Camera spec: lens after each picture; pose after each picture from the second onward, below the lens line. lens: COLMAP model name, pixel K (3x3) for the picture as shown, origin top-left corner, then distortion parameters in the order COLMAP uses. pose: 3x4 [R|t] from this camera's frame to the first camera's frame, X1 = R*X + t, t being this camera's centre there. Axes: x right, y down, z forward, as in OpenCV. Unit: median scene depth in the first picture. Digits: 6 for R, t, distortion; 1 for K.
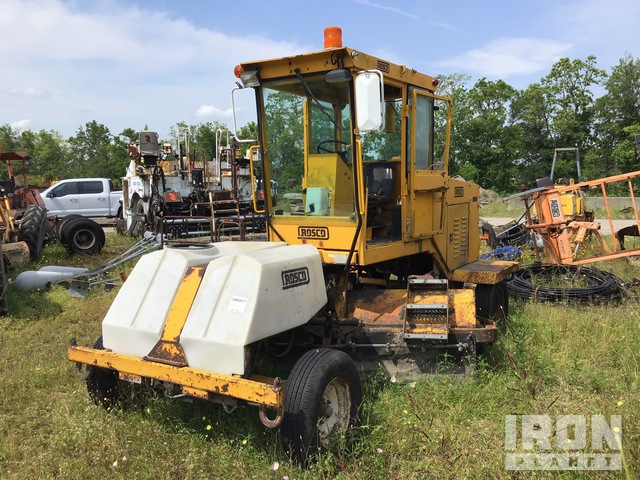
lens RADIAL K [[565.6, 0, 320.0], [0, 565.6, 240.0], [0, 0, 1]] dist [0.040472, -0.008868]
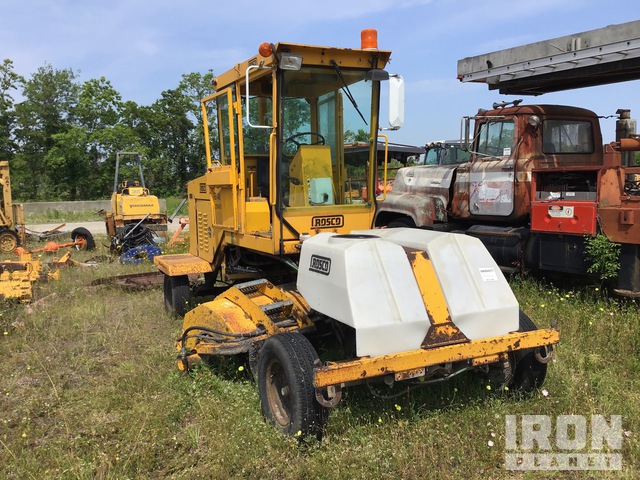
lens RADIAL K [[565.6, 0, 320.0], [0, 565.6, 240.0], [0, 0, 1]] dist [0.040472, -0.008868]
pose [[0.605918, -0.098640, 0.789388, -1.147928], [0.107375, 0.993343, 0.041707, -0.033574], [-0.788247, 0.059489, 0.612476, 0.532344]]
